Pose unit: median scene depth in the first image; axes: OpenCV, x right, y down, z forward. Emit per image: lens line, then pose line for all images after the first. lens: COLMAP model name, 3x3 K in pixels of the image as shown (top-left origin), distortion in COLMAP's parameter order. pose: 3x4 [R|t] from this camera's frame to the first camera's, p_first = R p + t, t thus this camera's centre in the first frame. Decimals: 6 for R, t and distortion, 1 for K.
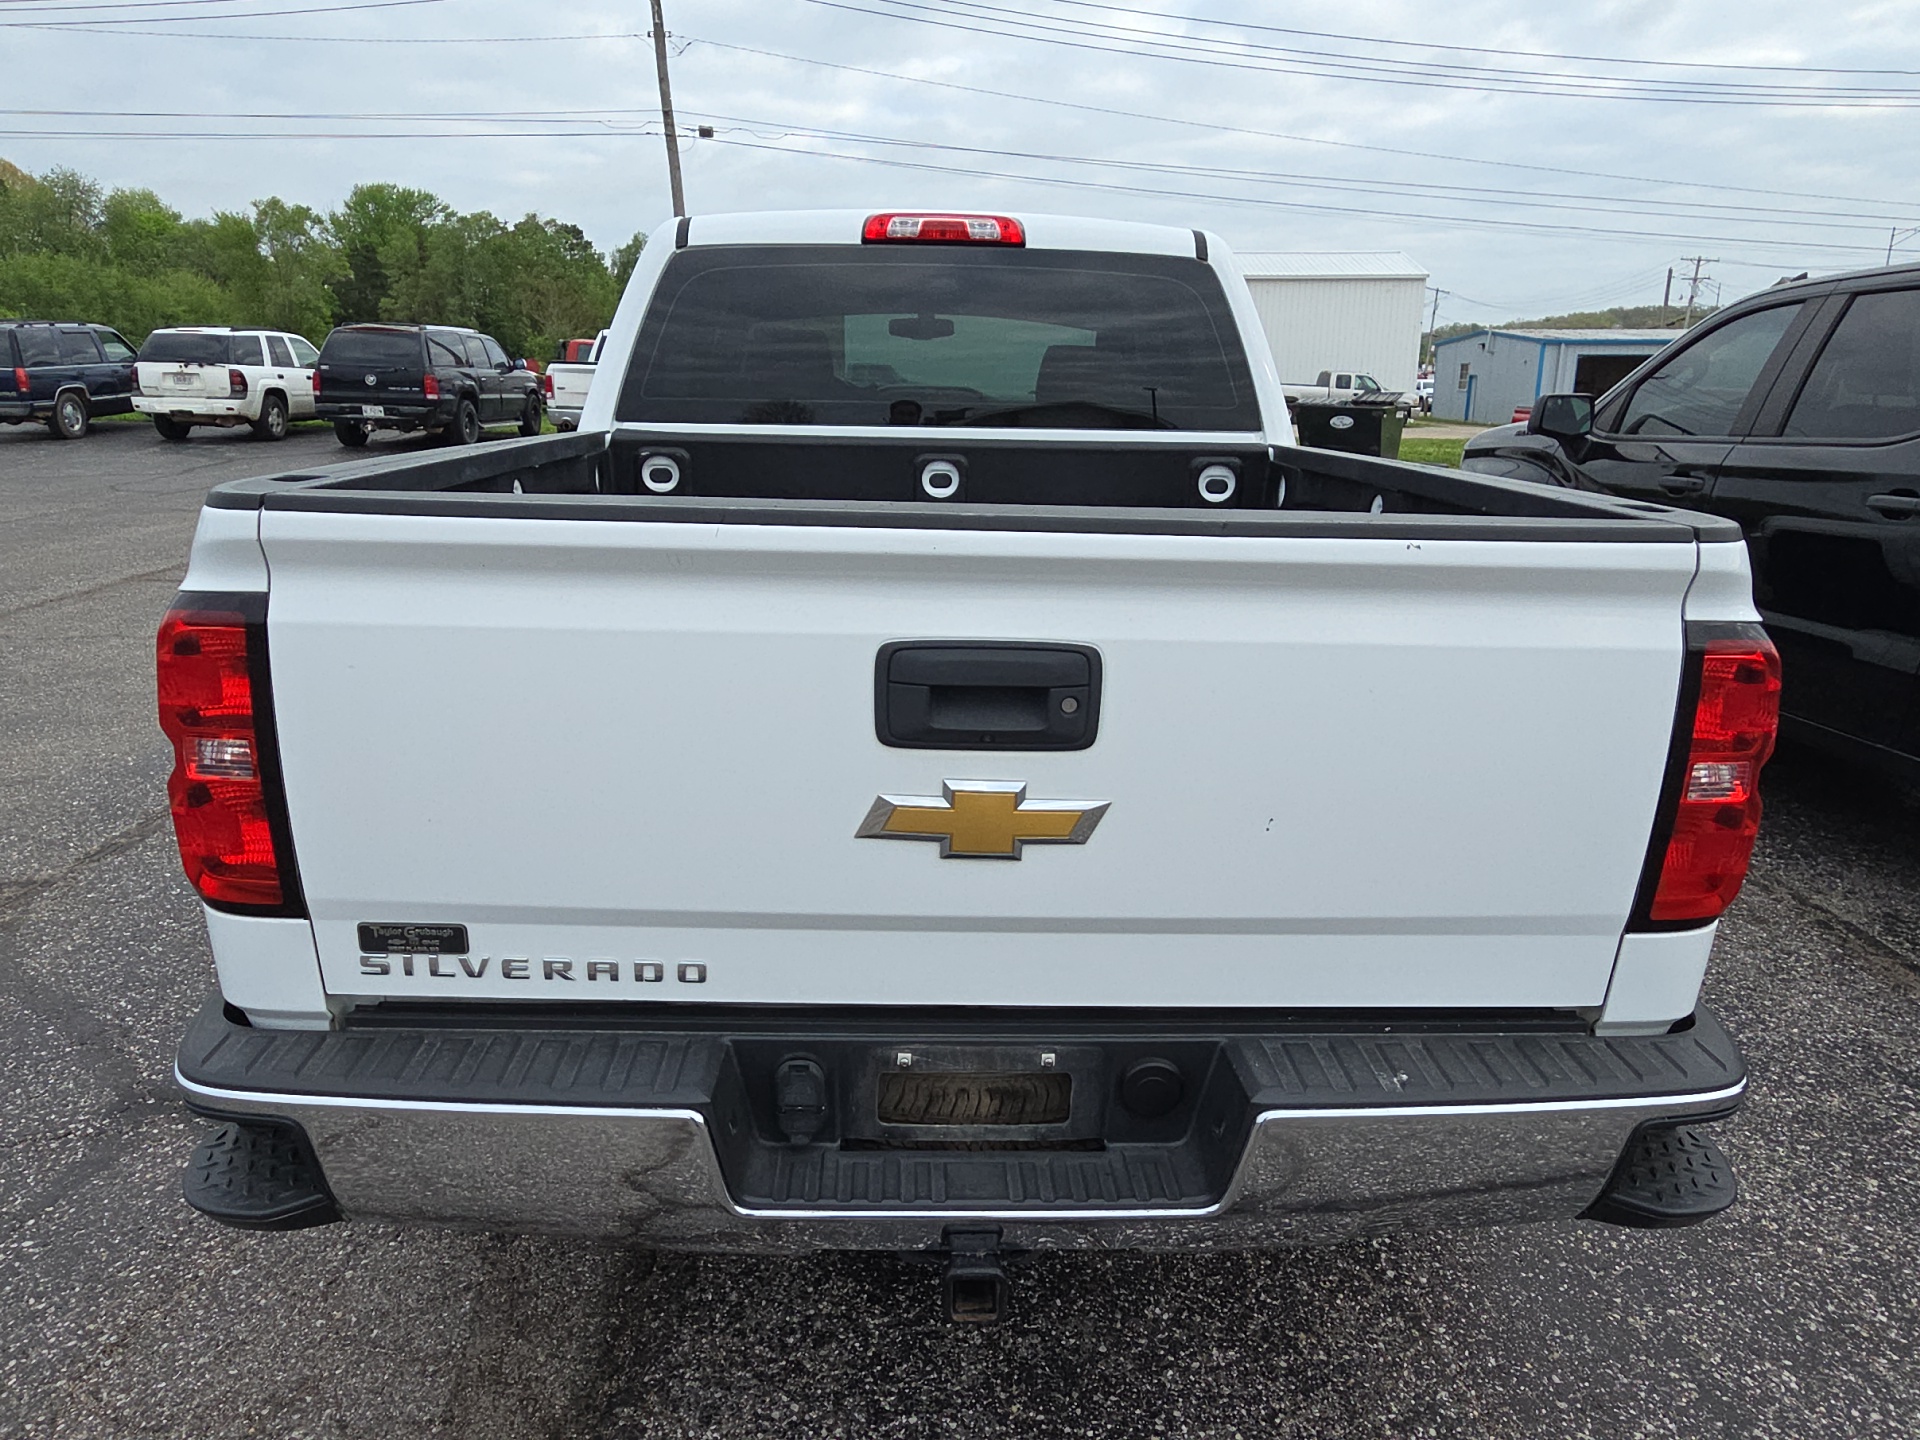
lens RADIAL K [[1306.1, 0, 945.3], [0, 1306.1, 730.2], [0, 0, 1]] dist [0.001627, 0.003106]
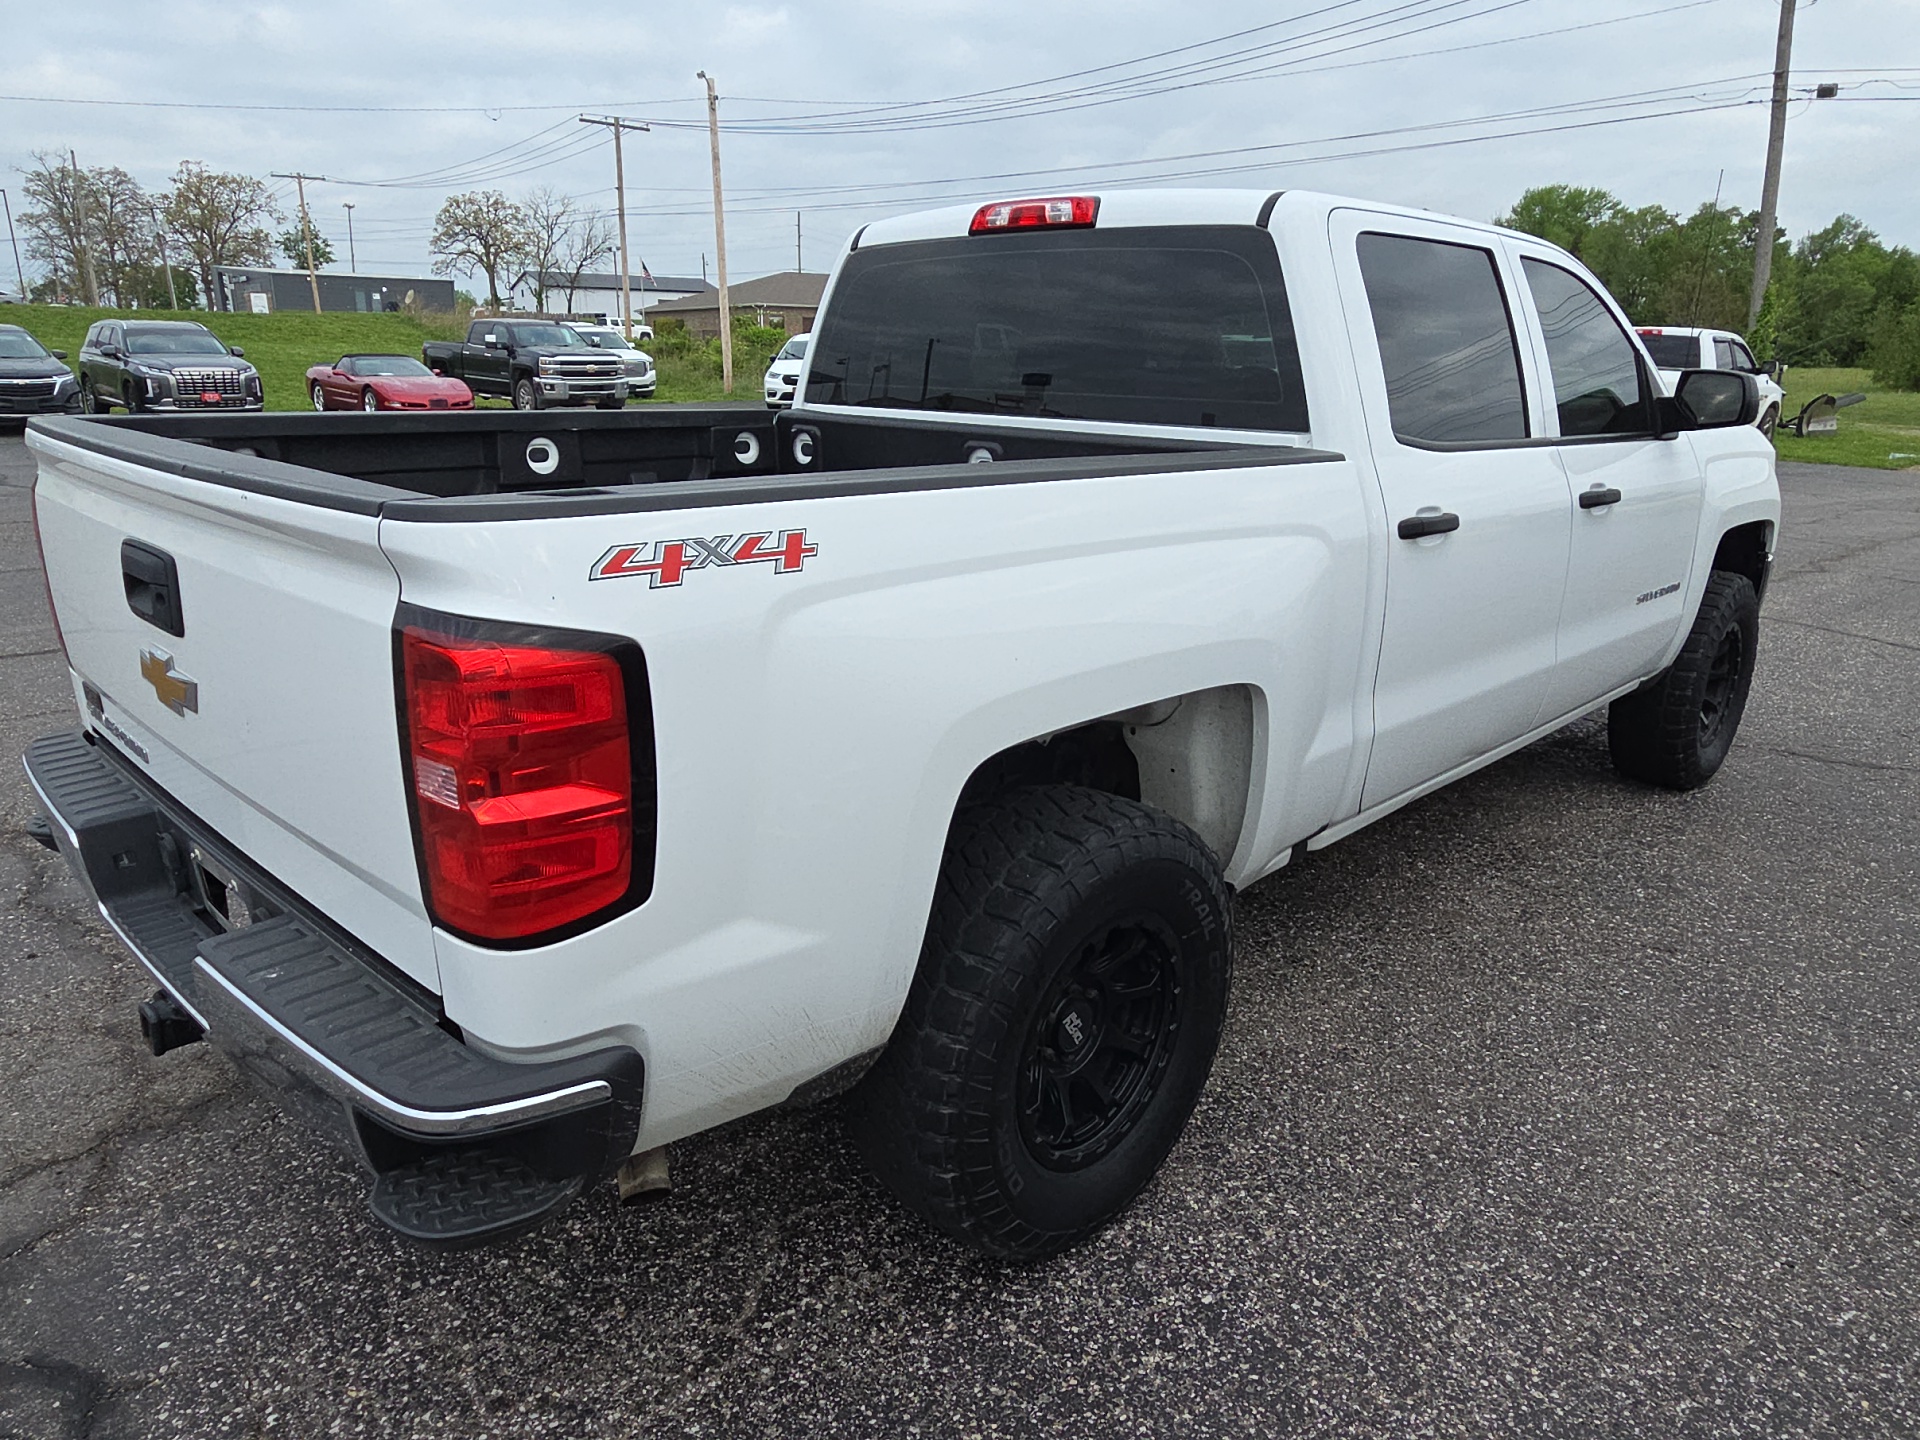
lens RADIAL K [[1306.1, 0, 945.3], [0, 1306.1, 730.2], [0, 0, 1]] dist [0.001627, 0.003106]
pose [[0.684922, 0.197599, -0.701310, 0.115325], [-0.199773, 0.976567, 0.080050, -0.011118], [0.700694, 0.085274, 0.708348, 0.046021]]
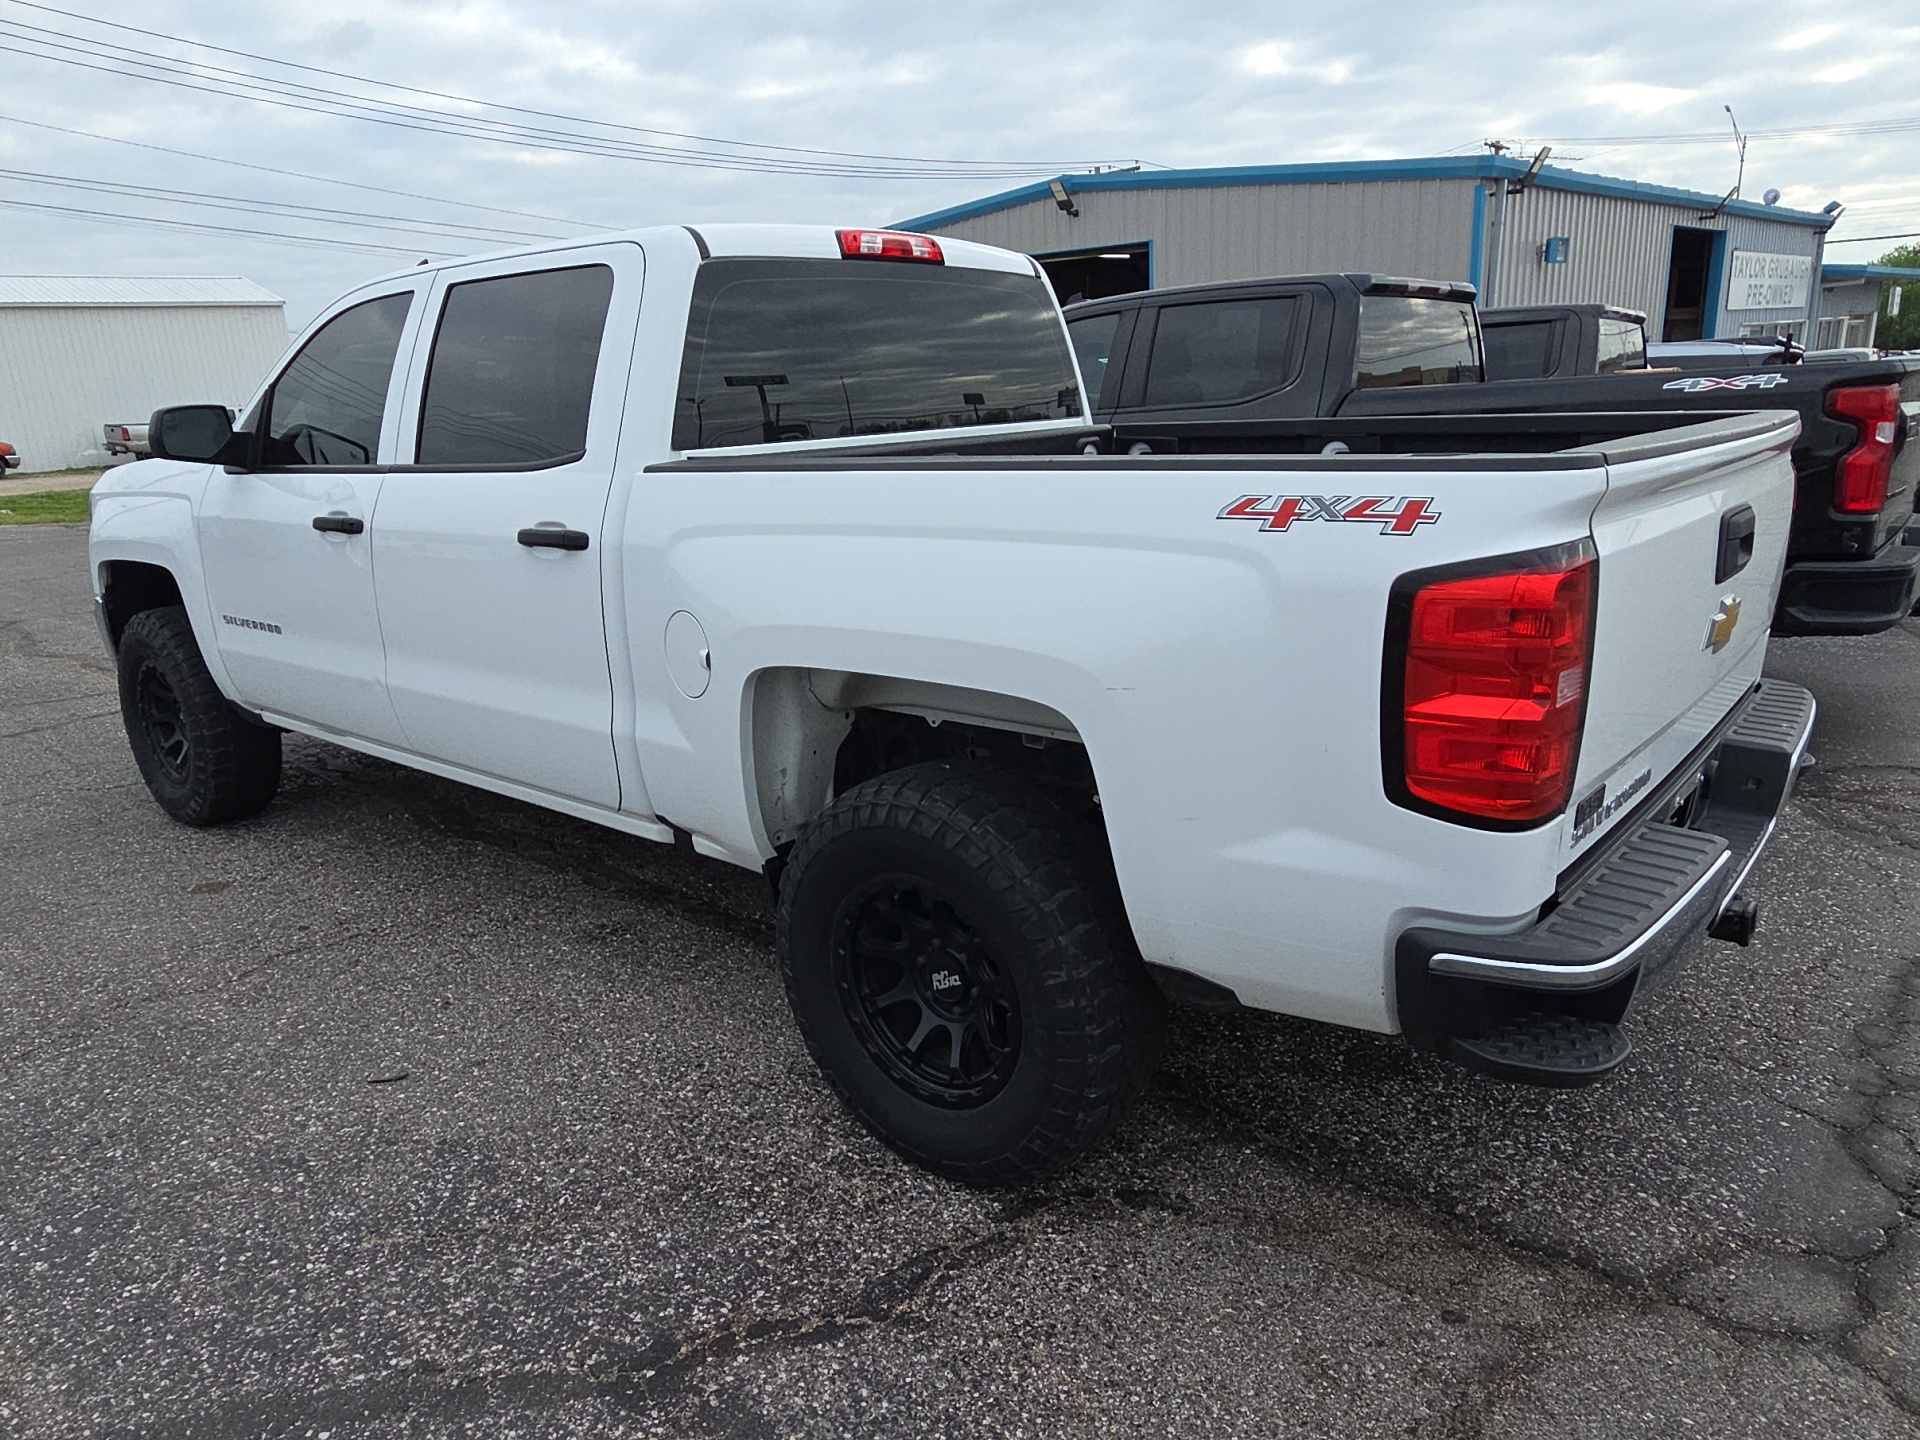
lens RADIAL K [[1306.1, 0, 945.3], [0, 1306.1, 730.2], [0, 0, 1]] dist [0.001627, 0.003106]
pose [[0.666100, -0.238772, 0.706611, -0.131146], [0.251800, 0.963743, 0.088297, -0.013734], [-0.702074, 0.119110, 0.702072, 0.042520]]
